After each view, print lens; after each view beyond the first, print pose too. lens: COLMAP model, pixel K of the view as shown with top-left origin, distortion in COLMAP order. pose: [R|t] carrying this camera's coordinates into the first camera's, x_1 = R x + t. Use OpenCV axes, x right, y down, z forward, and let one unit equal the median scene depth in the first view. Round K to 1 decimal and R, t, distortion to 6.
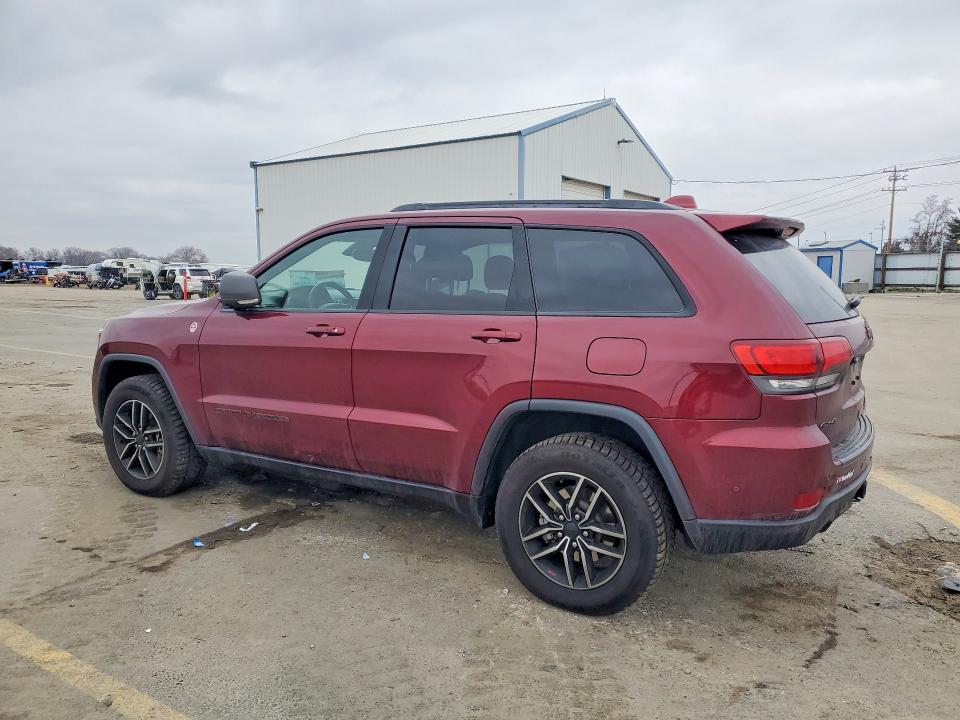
lens RADIAL K [[729.7, 0, 522.1], [0, 729.7, 361.1], [0, 0, 1]] dist [0.008354, -0.002890]
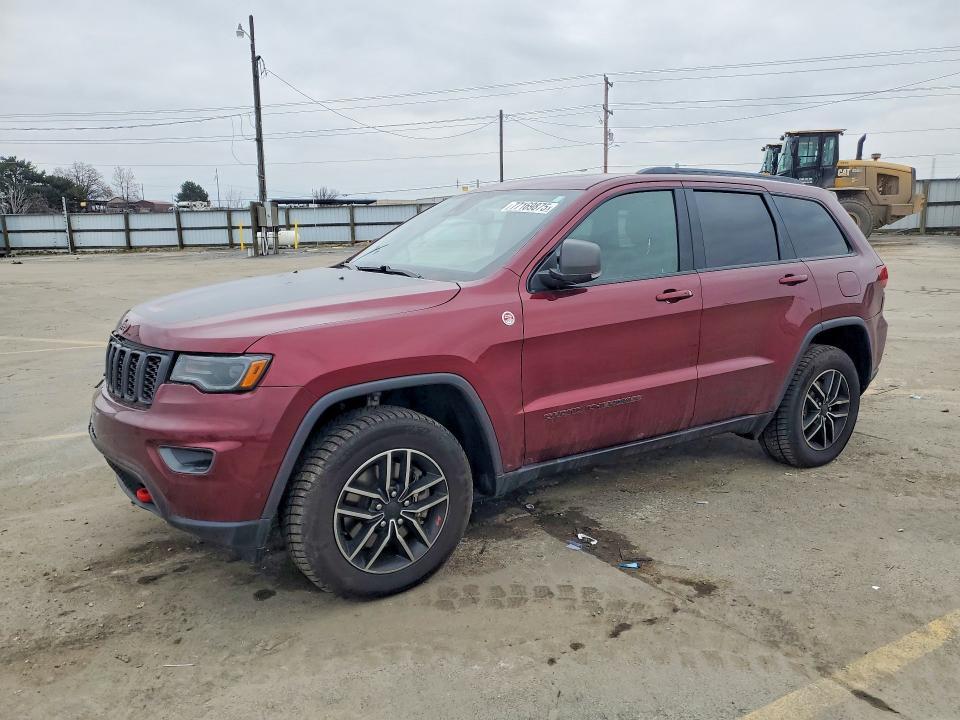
lens RADIAL K [[744.8, 0, 454.6], [0, 744.8, 359.9], [0, 0, 1]] dist [0.018413, -0.003276]
pose [[0.450146, -0.165328, 0.877516, -1.212710], [0.125575, 0.984666, 0.121098, -0.107427], [-0.884081, 0.055682, 0.464005, 0.751631]]
